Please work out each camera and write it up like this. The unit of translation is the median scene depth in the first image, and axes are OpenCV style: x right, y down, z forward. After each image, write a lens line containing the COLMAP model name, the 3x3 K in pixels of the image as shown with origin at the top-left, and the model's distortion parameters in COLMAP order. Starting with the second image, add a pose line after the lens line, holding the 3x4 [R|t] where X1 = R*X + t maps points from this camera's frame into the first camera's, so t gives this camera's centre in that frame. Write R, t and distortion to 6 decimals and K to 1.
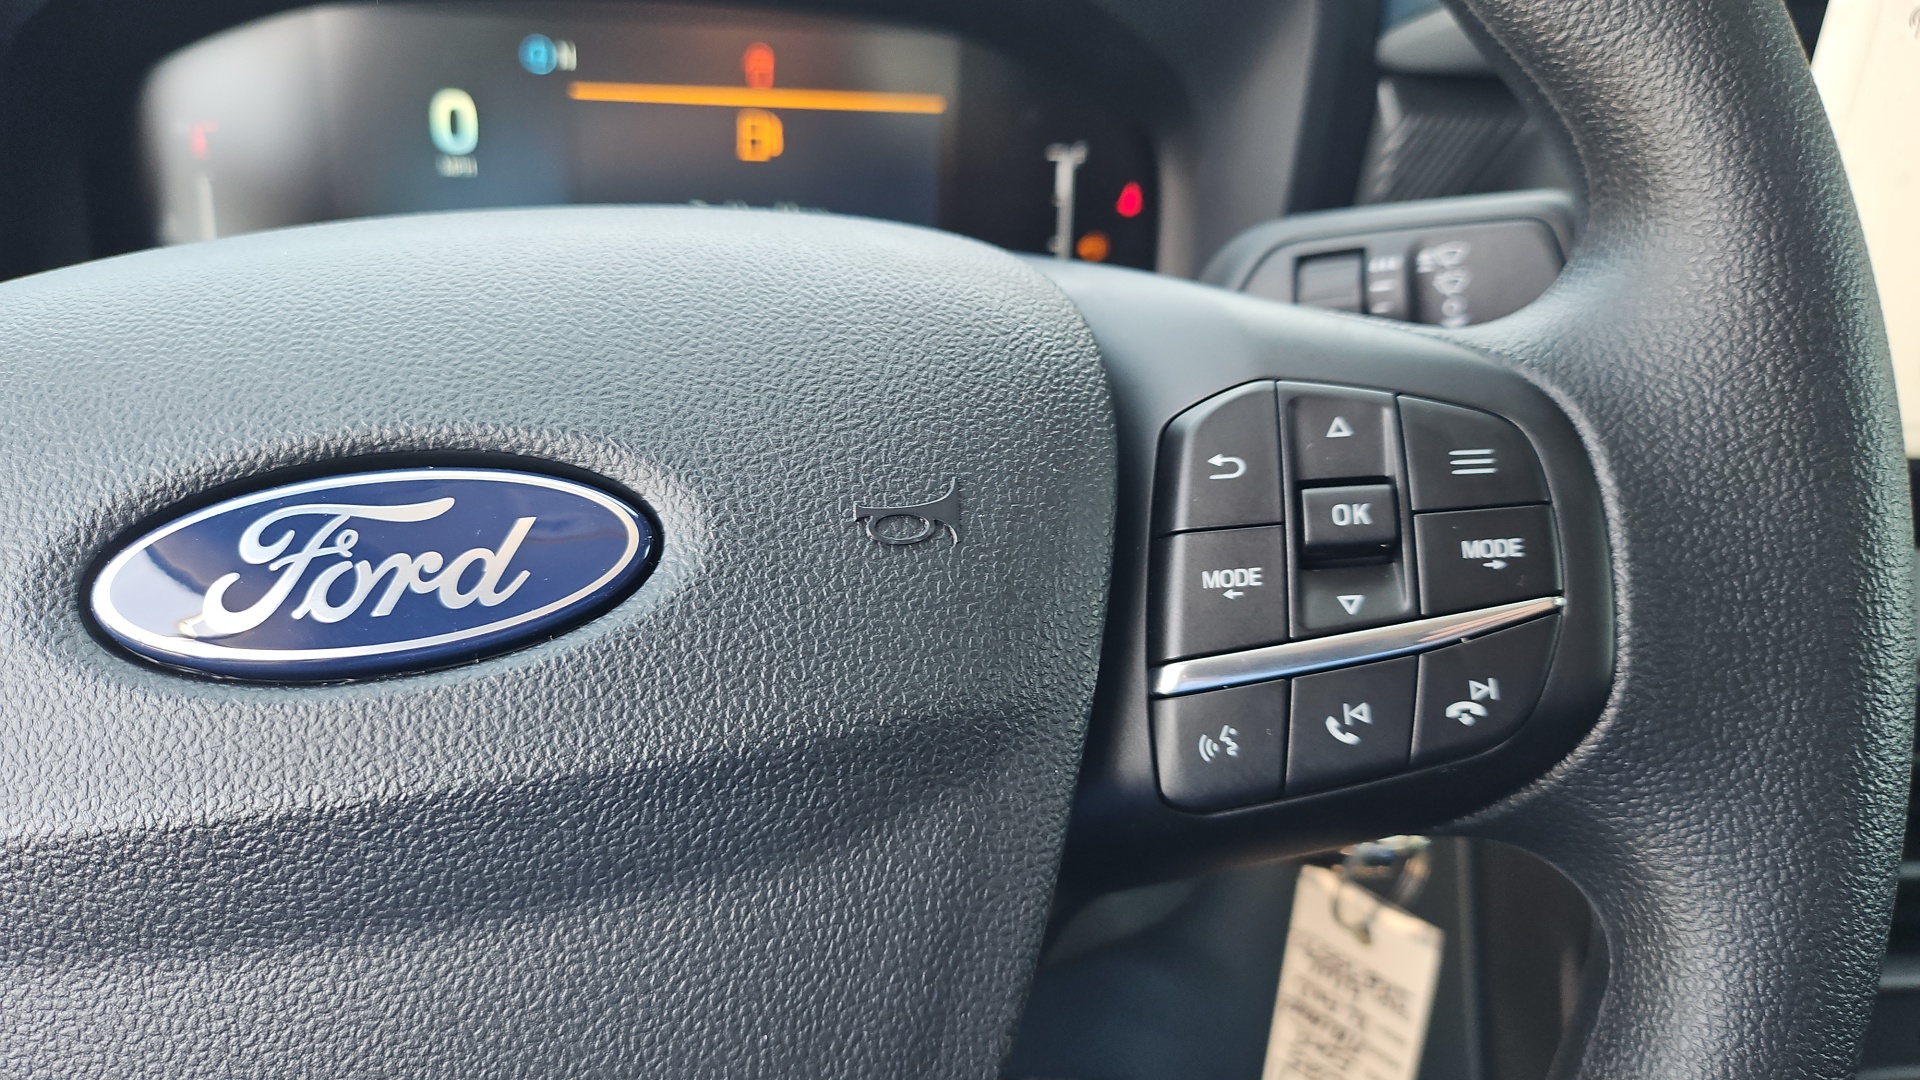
lens RADIAL K [[1340.5, 0, 974.6], [0, 1340.5, 551.1], [0, 0, 1]] dist [0.039734, -0.070791]
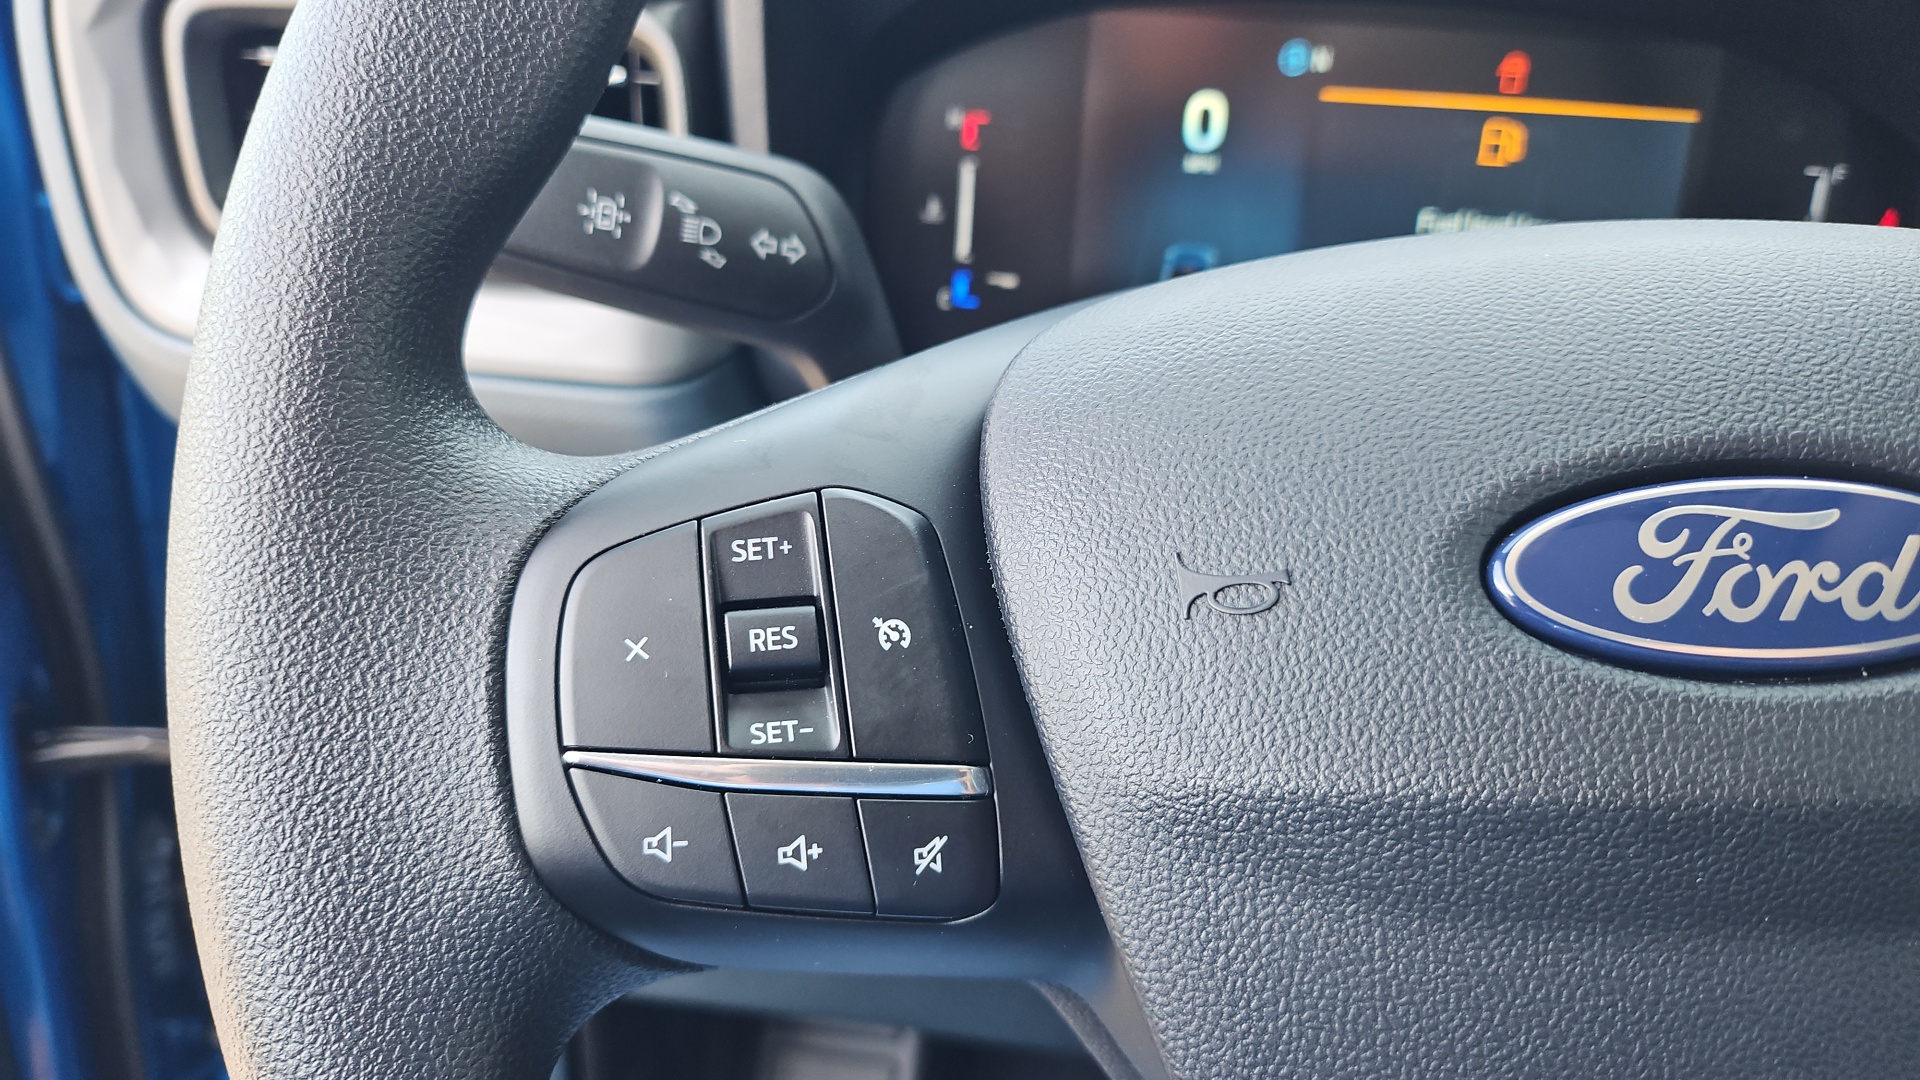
lens RADIAL K [[1337.3, 0, 959.2], [0, 1337.3, 538.4], [0, 0, 1]] dist [0.037886, -0.063146]
pose [[0.979528, 0.086429, -0.181809, -0.866807], [-0.087476, 0.996164, 0.002268, 0.038337], [0.181307, 0.013683, 0.983331, -0.110322]]
